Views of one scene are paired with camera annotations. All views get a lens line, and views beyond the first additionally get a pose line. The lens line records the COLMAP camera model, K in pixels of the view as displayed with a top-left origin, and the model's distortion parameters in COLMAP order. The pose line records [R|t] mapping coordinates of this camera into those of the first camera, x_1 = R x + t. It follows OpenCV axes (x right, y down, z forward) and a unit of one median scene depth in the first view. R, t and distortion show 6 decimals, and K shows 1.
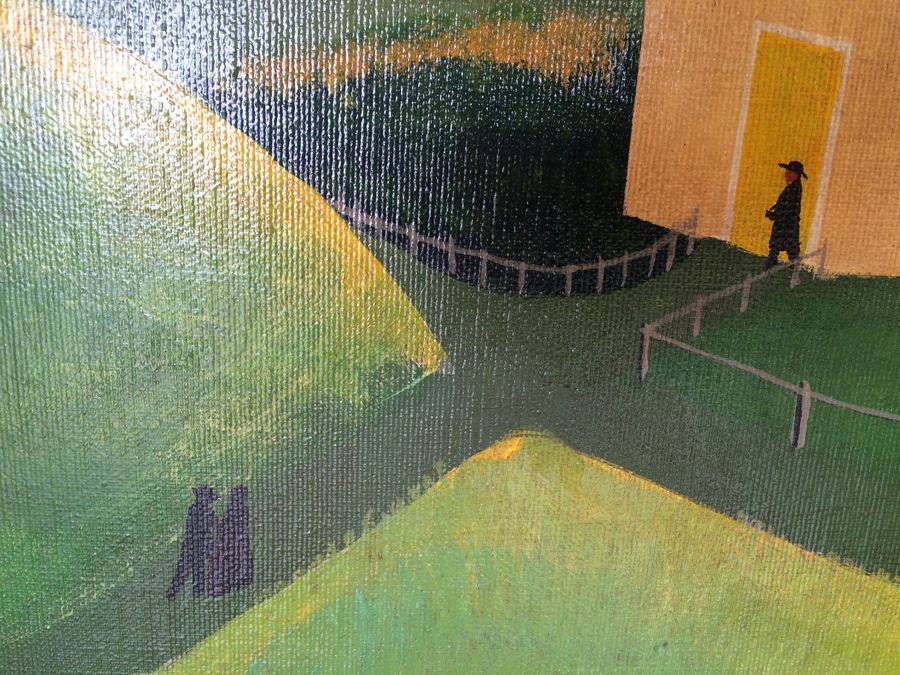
lens RADIAL K [[748.5, 0, 445.8], [0, 748.5, 337.5], [0, 0, 1]] dist [0.051721, -0.080808]
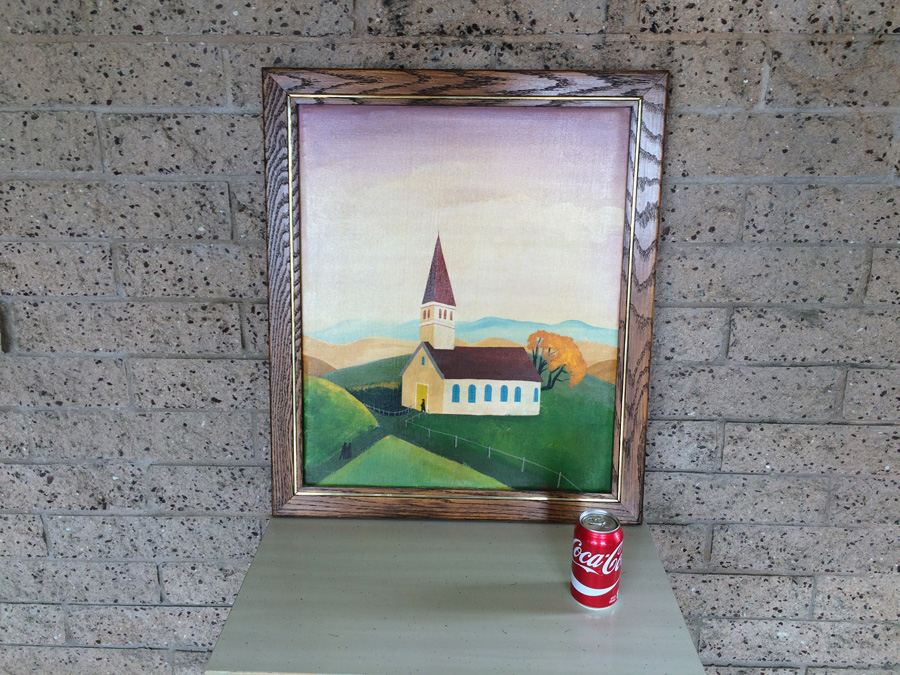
lens RADIAL K [[748.5, 0, 446.3], [0, 748.5, 340.9], [0, 0, 1]] dist [0.051721, -0.080808]
pose [[0.998492, 0.002307, -0.054848, 1.084257], [-0.008384, 0.993804, -0.110831, 0.022784], [0.054253, 0.111124, 0.992325, -6.466705]]
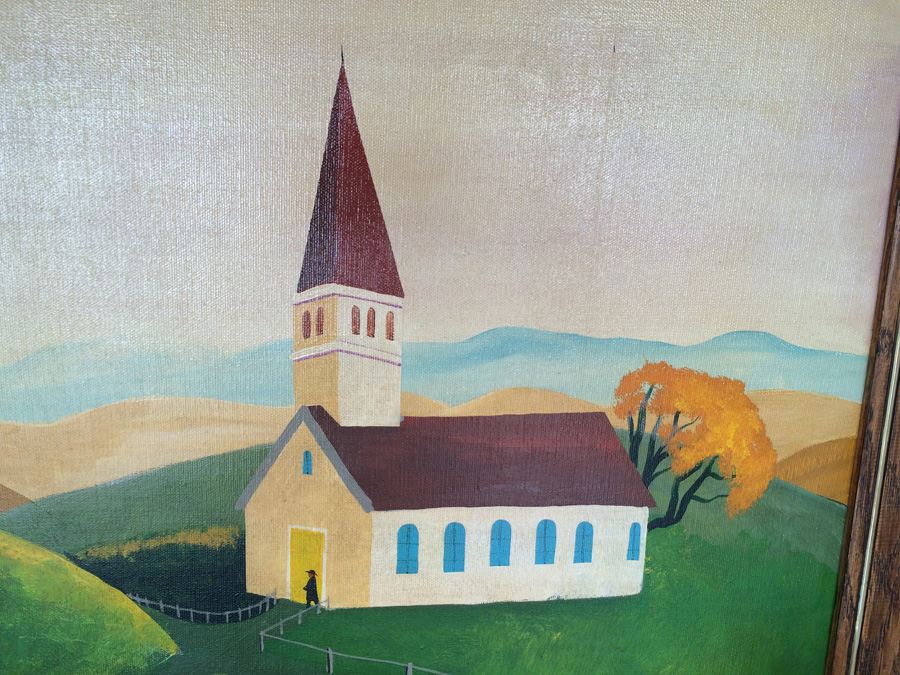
lens RADIAL K [[748.5, 0, 454.0], [0, 748.5, 343.6], [0, 0, 1]] dist [0.051721, -0.080808]
pose [[0.996208, -0.021607, 0.084275, 0.730887], [0.023821, 0.999395, -0.025347, -0.912757], [-0.083677, 0.027259, 0.996120, -1.609427]]
